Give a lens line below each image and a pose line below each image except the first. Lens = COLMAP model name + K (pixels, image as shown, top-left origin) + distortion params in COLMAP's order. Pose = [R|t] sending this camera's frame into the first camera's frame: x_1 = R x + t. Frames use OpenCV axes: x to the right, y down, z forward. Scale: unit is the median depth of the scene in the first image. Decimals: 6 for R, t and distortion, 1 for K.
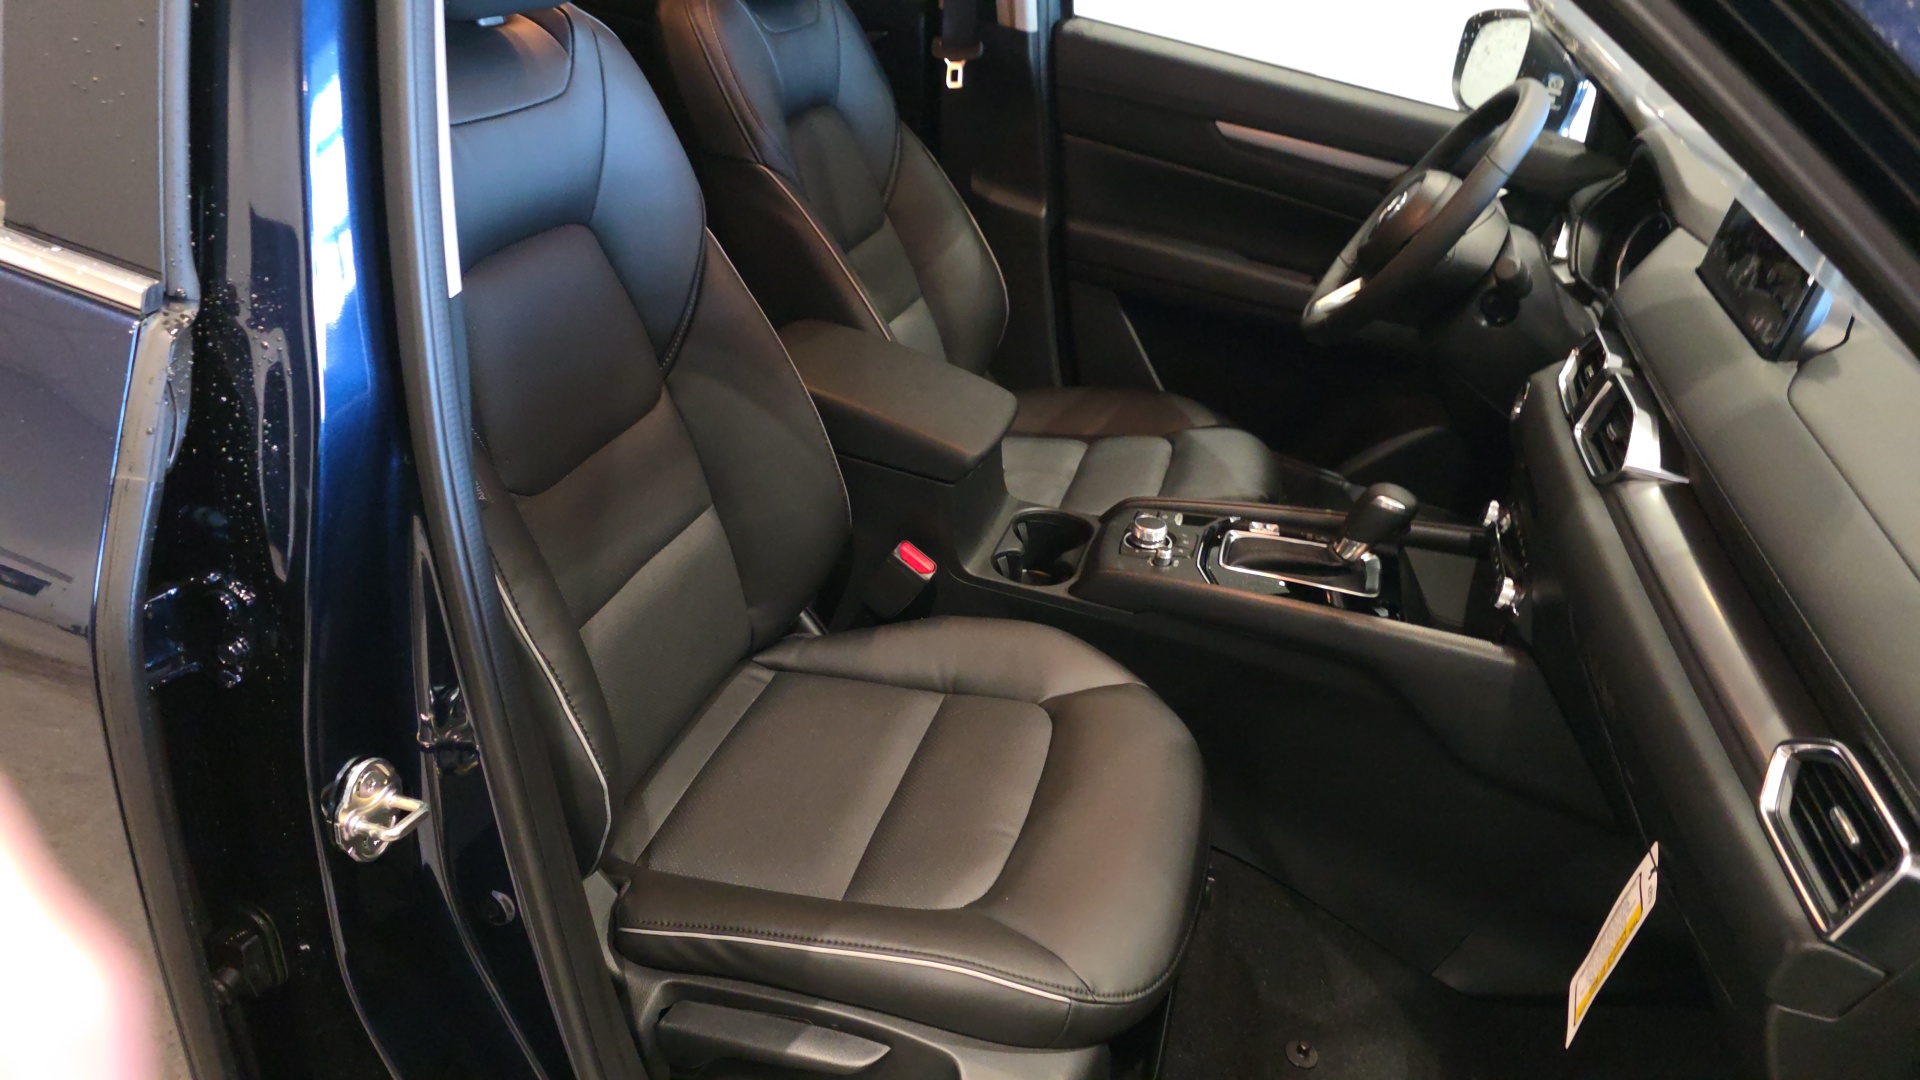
lens RADIAL K [[1291.8, 0, 919.7], [0, 1291.8, 519.7], [0, 0, 1]] dist [0.040577, -0.050249]
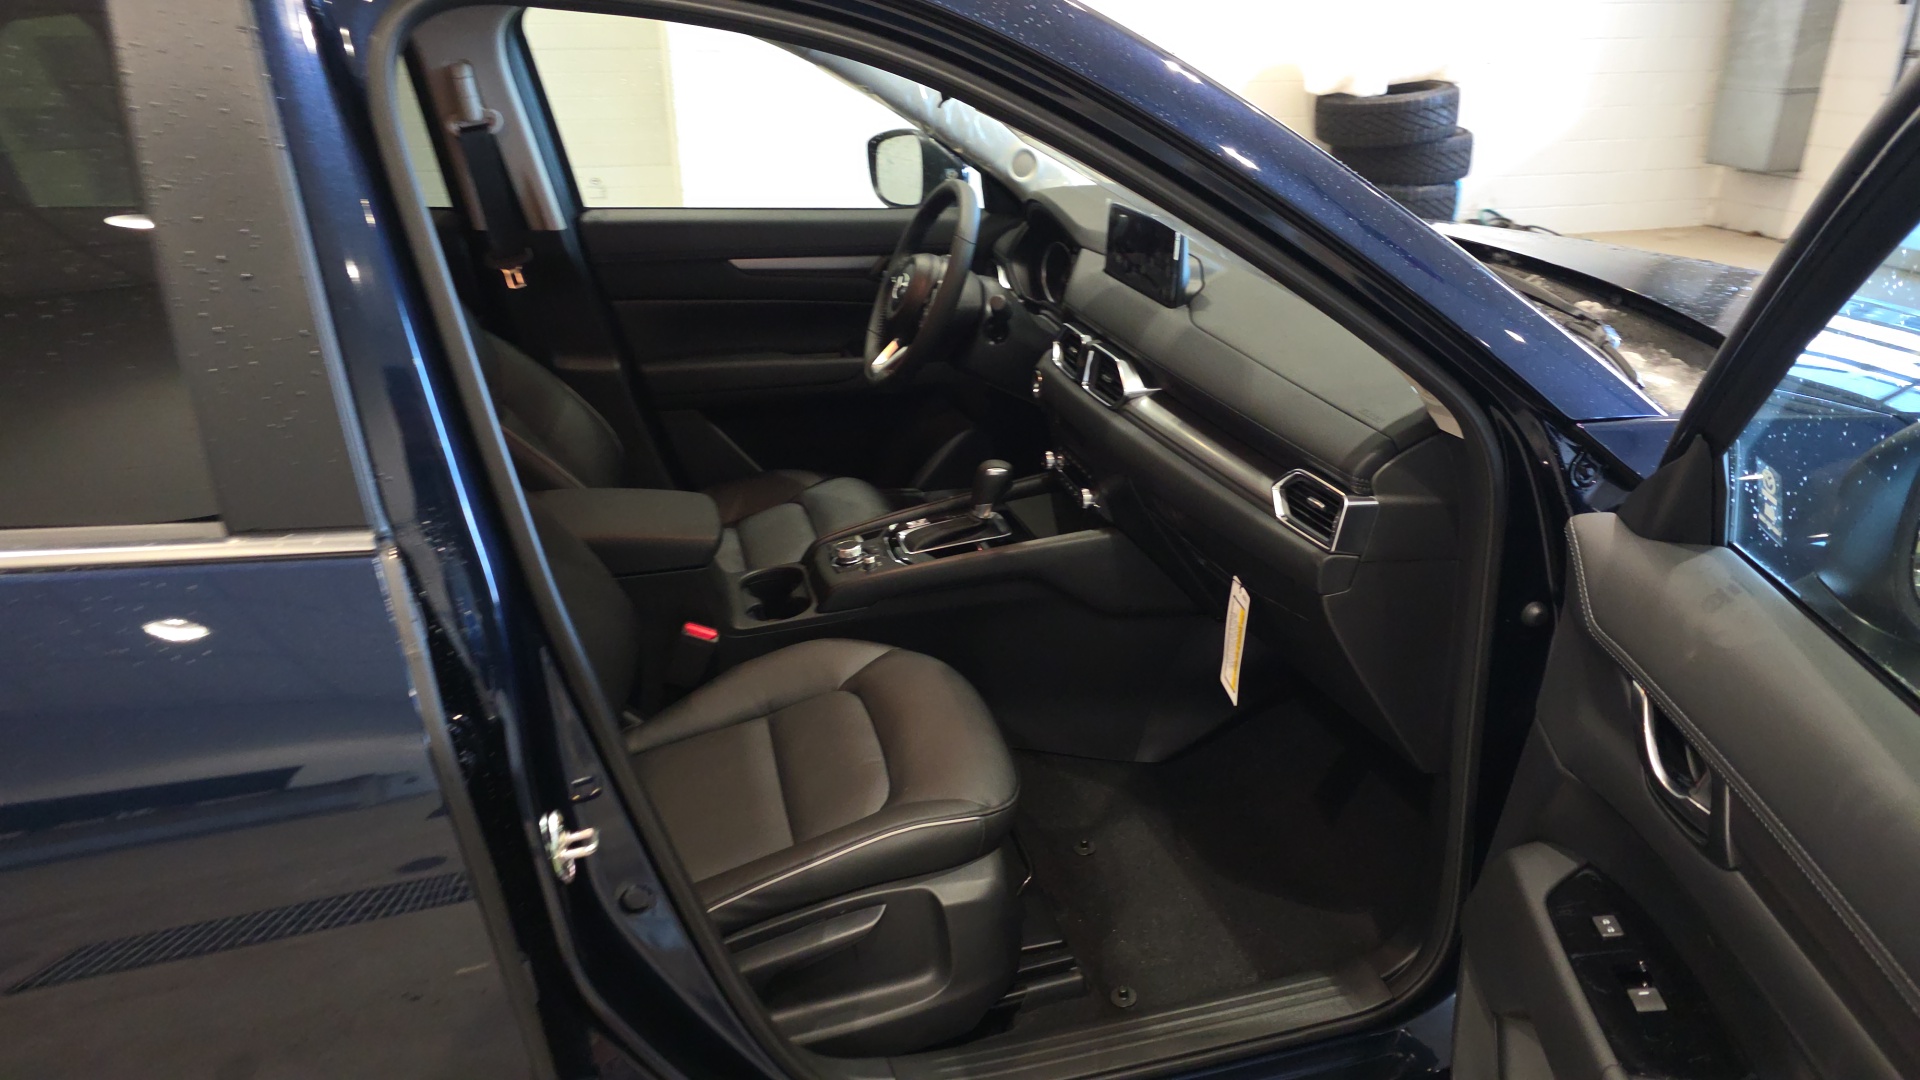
lens RADIAL K [[1291.8, 0, 944.0], [0, 1291.8, 542.1], [0, 0, 1]] dist [0.040577, -0.050249]
pose [[0.850522, -0.341530, 0.399961, -0.292924], [0.370877, 0.928672, 0.004327, 0.032769], [-0.372911, 0.144656, 0.916522, -0.301076]]
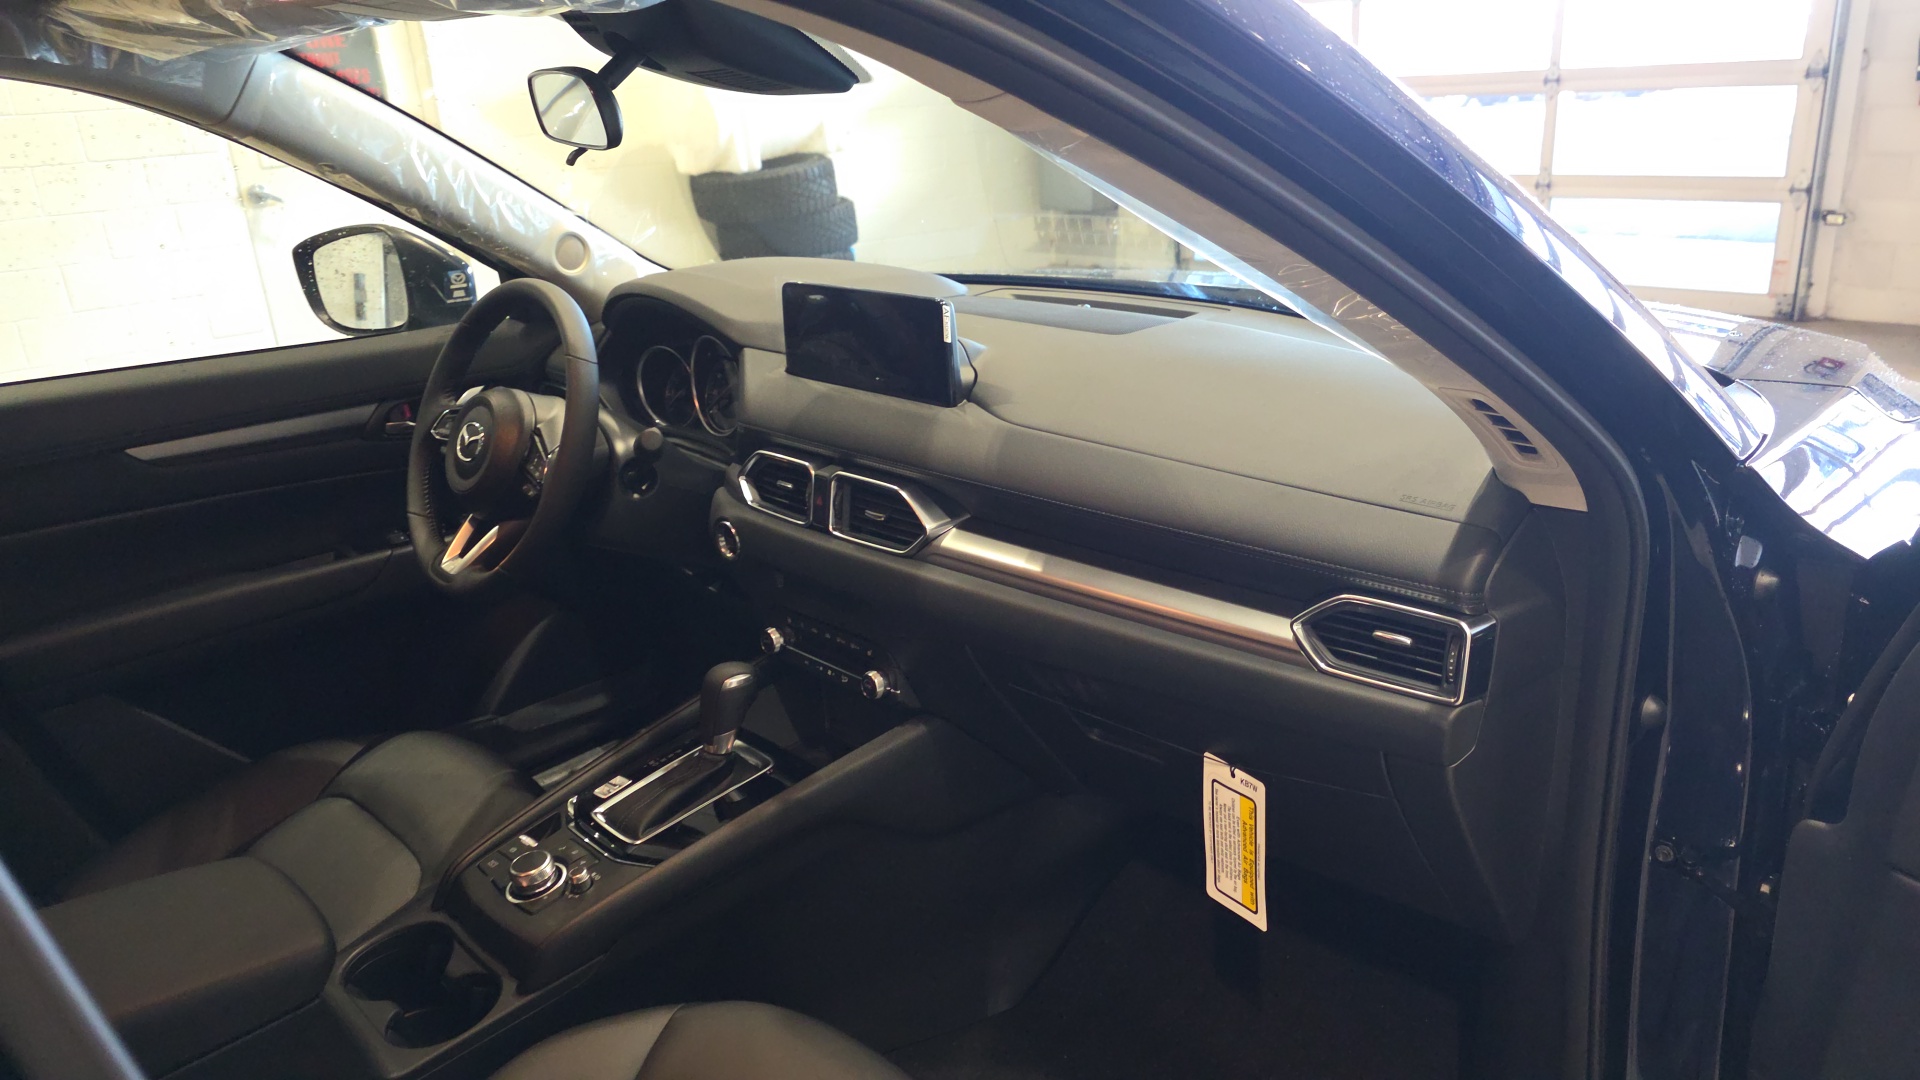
lens RADIAL K [[1291.8, 0, 1045.0], [0, 1291.8, 514.2], [0, 0, 1]] dist [0.040577, -0.050249]
pose [[0.442713, -0.452620, 0.774041, -0.238517], [0.539453, 0.823991, 0.173288, -0.157756], [-0.716237, 0.340842, 0.608959, 0.171834]]
